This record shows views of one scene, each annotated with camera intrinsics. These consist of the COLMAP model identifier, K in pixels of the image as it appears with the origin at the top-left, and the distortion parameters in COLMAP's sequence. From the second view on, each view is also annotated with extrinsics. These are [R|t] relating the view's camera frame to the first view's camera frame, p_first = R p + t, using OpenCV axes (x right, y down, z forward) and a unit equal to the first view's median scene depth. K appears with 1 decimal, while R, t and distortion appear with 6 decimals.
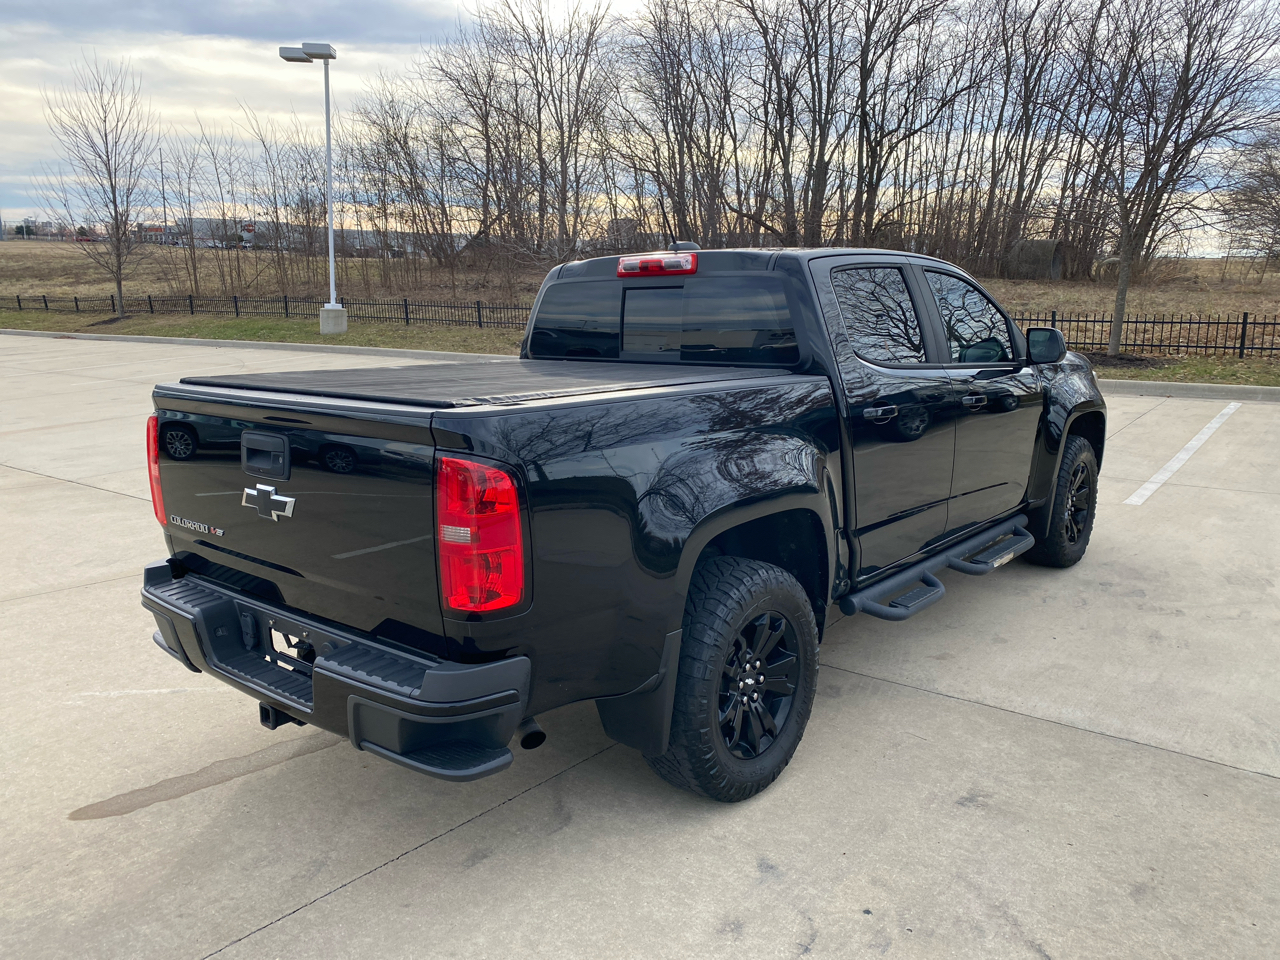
lens RADIAL K [[982.9, 0, 640.0], [0, 982.9, 480.0], [0, 0, 1]] dist [0.023175, -0.007263]
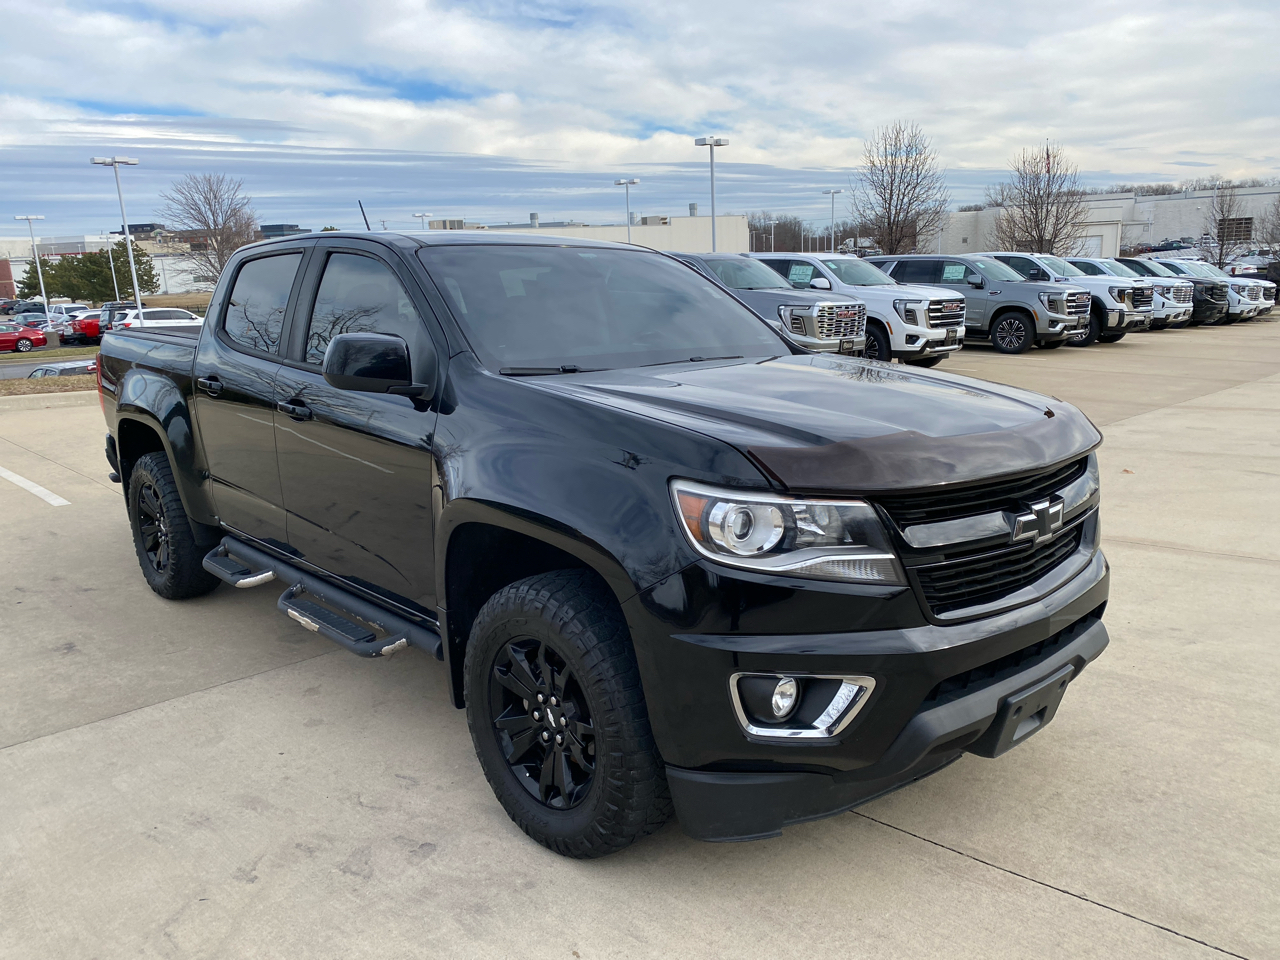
lens RADIAL K [[975.7, 0, 636.4], [0, 975.7, 504.4], [0, 0, 1]] dist [0.022610, -0.000520]
pose [[-0.140447, 0.225956, -0.963960, 1.227434], [-0.168423, 0.953967, 0.248153, -0.288380], [0.975658, 0.197206, -0.095926, 1.511024]]
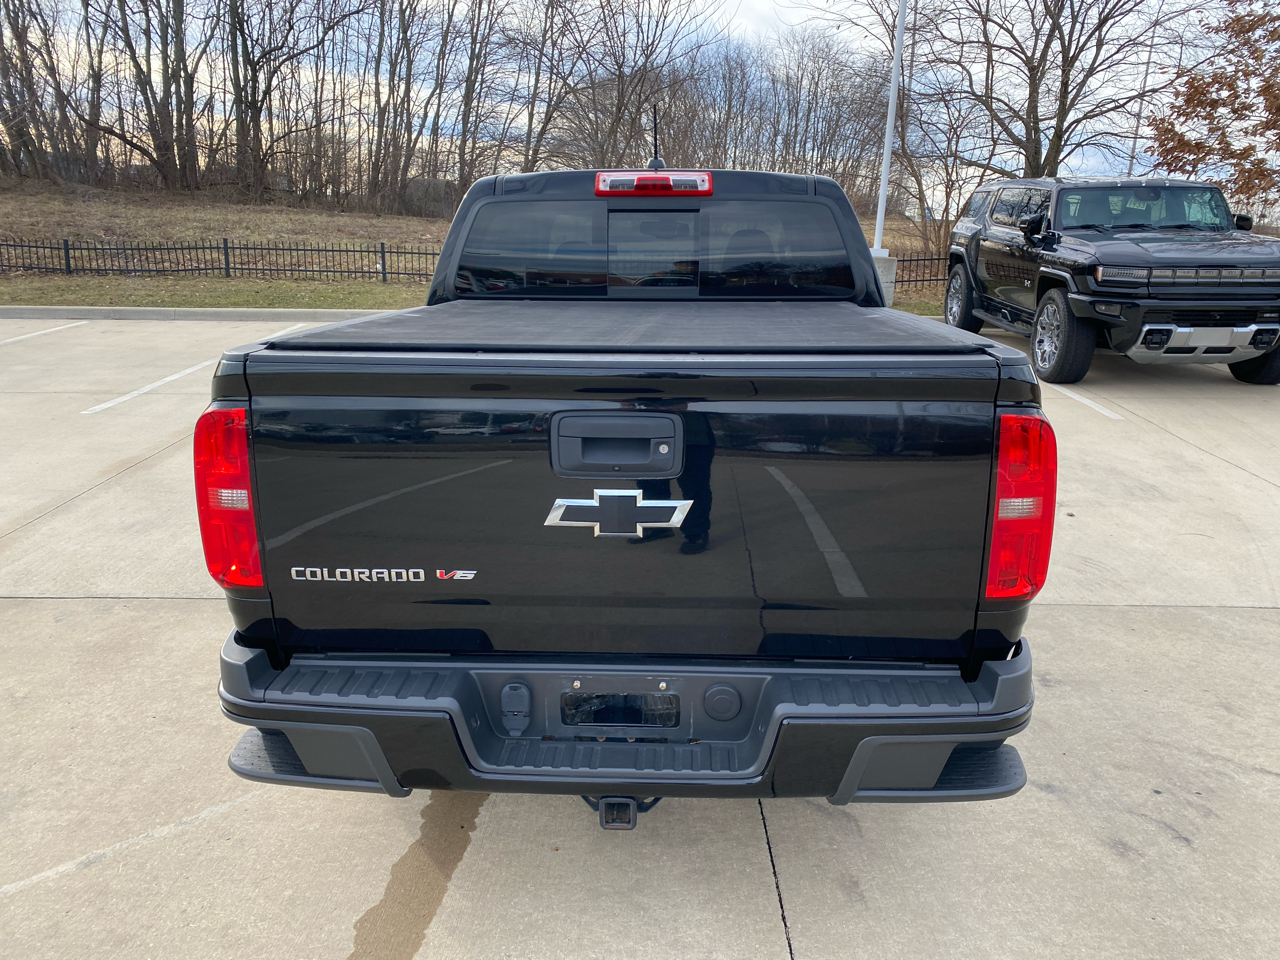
lens RADIAL K [[975.7, 0, 636.4], [0, 975.7, 504.4], [0, 0, 1]] dist [0.022610, -0.000520]
pose [[0.785529, -0.149744, 0.600434, -0.533107], [0.098628, 0.988174, 0.117412, -0.042485], [-0.610915, -0.033011, 0.791008, 0.316299]]
